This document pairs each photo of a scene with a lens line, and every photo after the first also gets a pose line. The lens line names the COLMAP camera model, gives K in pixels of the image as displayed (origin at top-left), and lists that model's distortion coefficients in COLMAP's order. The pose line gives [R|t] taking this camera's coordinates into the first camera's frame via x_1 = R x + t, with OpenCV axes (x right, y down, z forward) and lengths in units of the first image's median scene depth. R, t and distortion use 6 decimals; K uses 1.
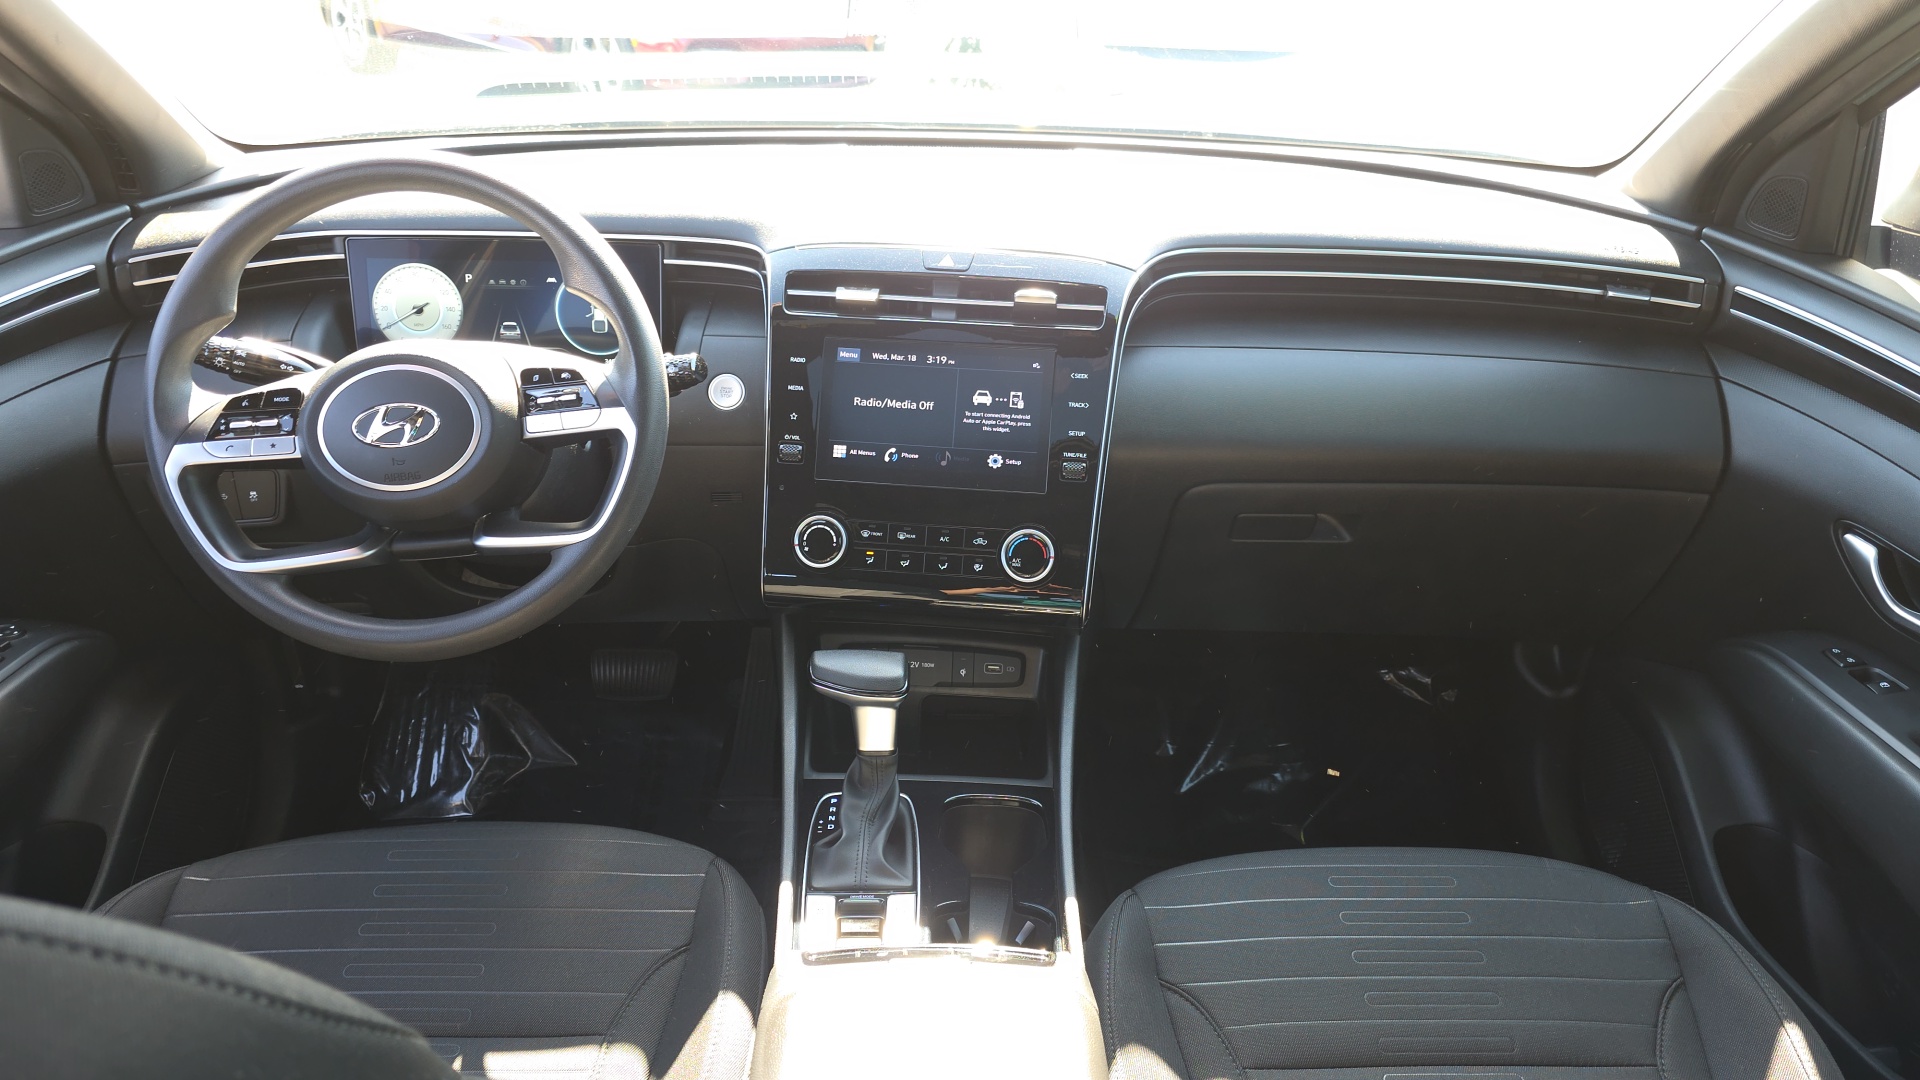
lens RADIAL K [[1279.8, 0, 954.6], [0, 1279.8, 545.9], [0, 0, 1]] dist [0.078879, -0.078825]
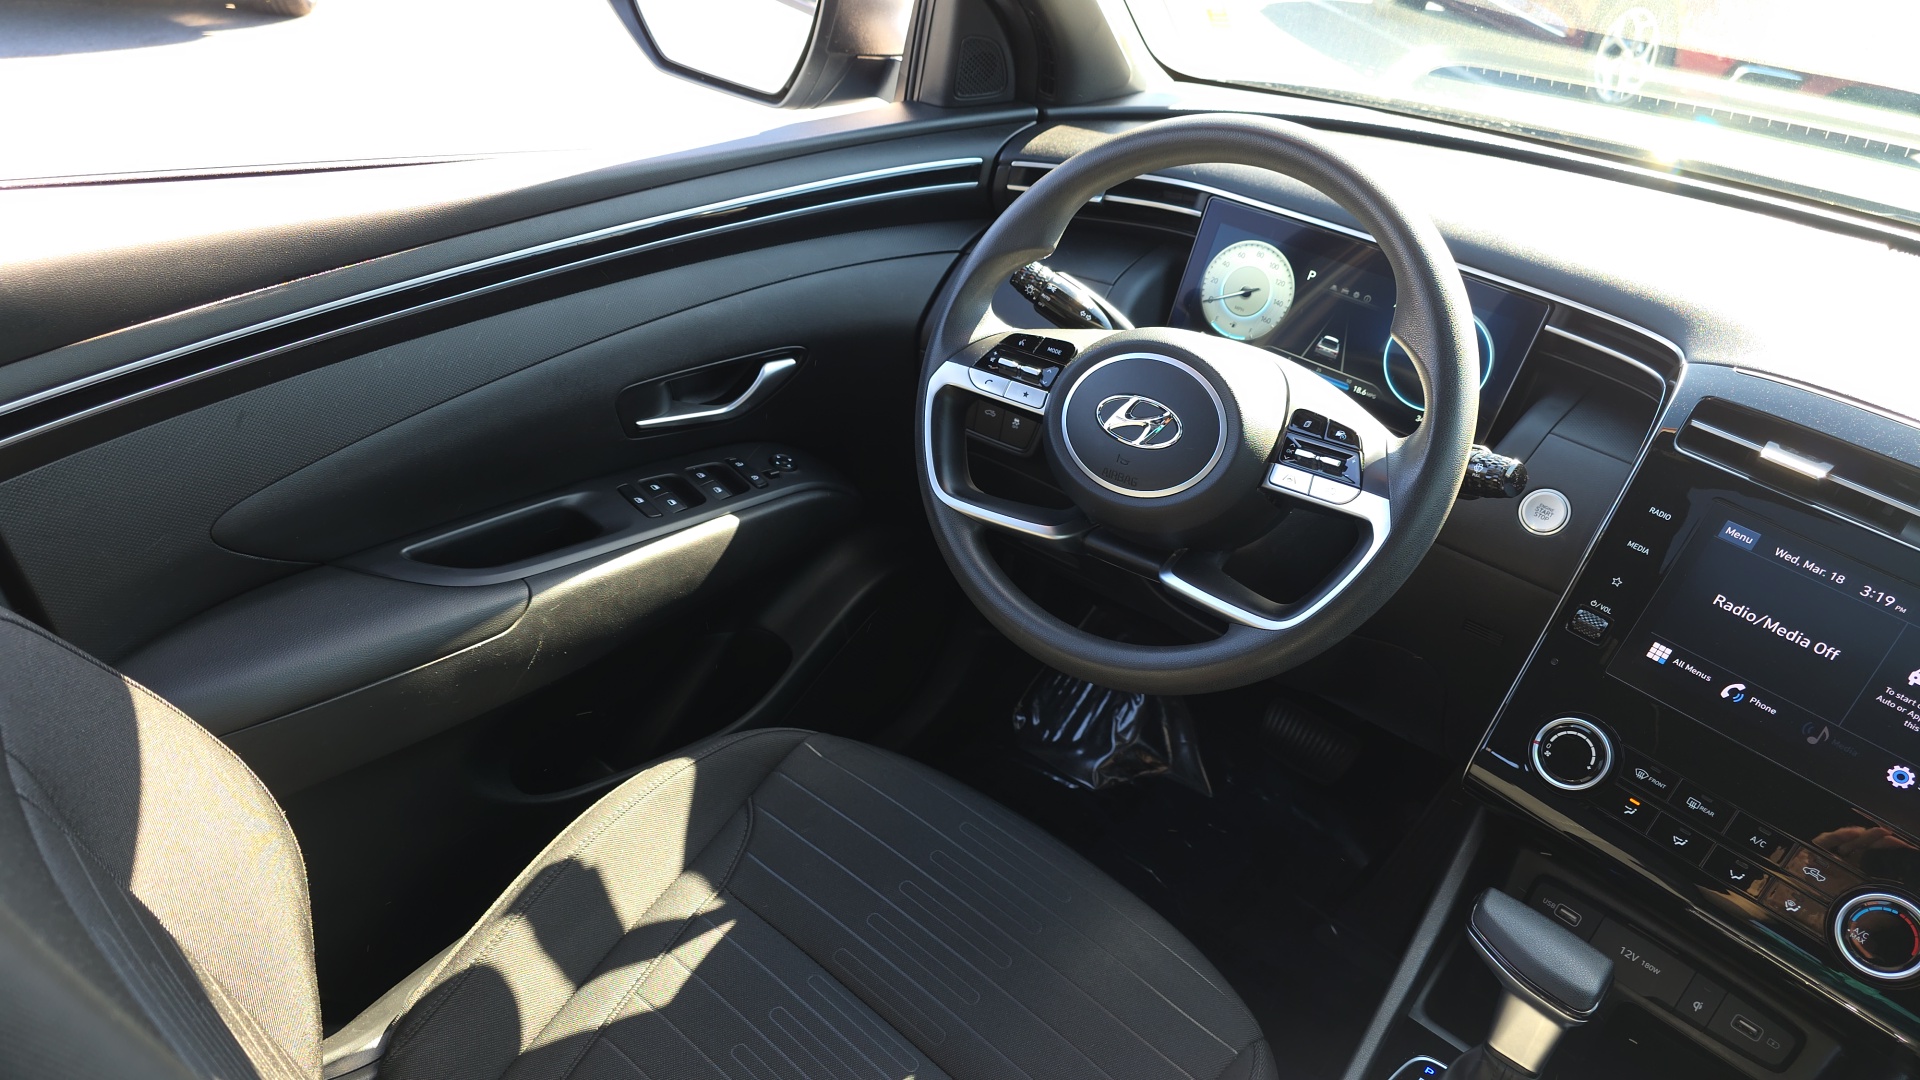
lens RADIAL K [[1299.9, 0, 951.0], [0, 1299.9, 549.9], [0, 0, 1]] dist [0.061821, -0.056736]
pose [[0.745304, 0.408736, -0.526742, -0.020893], [-0.395690, 0.907032, 0.143955, -0.075834], [0.536611, 0.101137, 0.837747, 0.167909]]
